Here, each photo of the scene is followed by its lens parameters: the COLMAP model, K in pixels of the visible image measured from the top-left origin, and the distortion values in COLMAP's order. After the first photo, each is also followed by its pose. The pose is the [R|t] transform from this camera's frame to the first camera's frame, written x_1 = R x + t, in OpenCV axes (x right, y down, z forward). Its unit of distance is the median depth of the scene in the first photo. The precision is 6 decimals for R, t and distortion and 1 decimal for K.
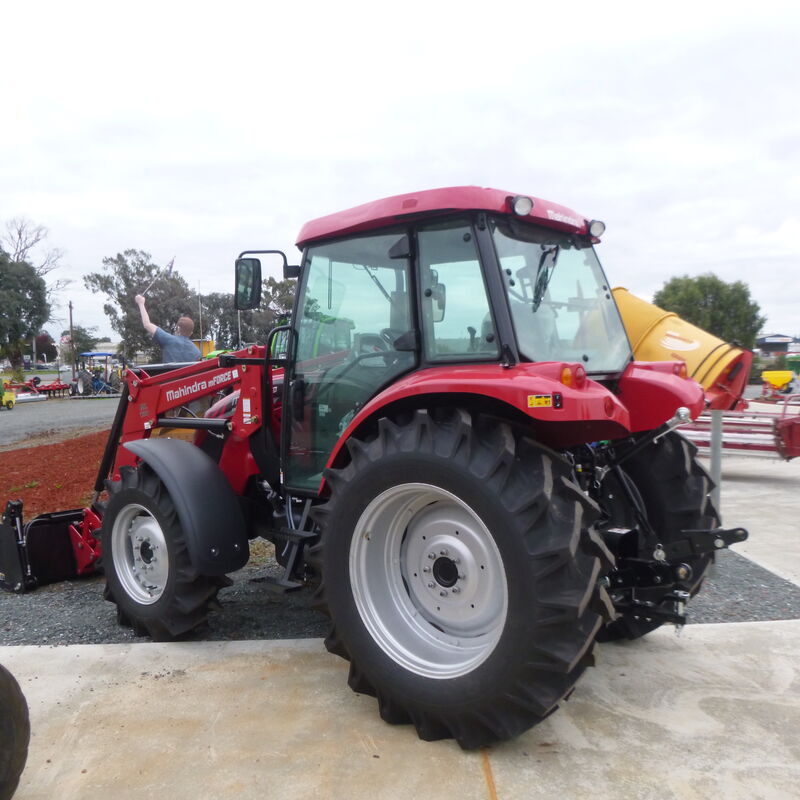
lens RADIAL K [[773.7, 0, 401.2], [0, 773.7, 400.6], [0, 0, 1]] dist [-0.042228, 0.000000]
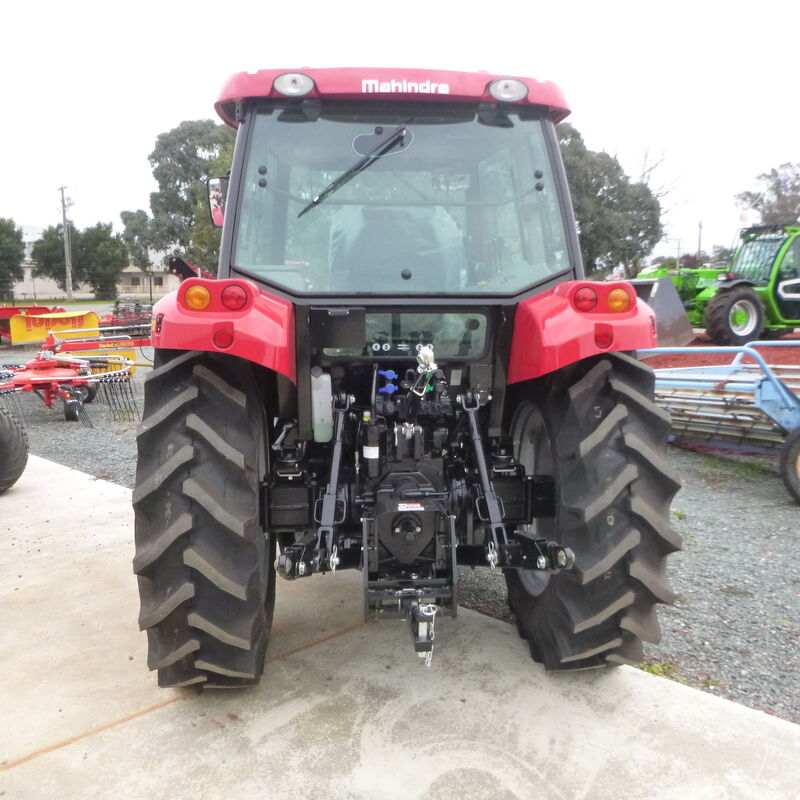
lens RADIAL K [[773.7, 0, 400.1], [0, 773.7, 401.0], [0, 0, 1]] dist [-0.042228, 0.000000]
pose [[0.706519, 0.120789, -0.697310, 0.732777], [-0.048522, 0.991276, 0.122547, -0.023397], [0.706029, -0.052747, 0.706216, 0.434891]]
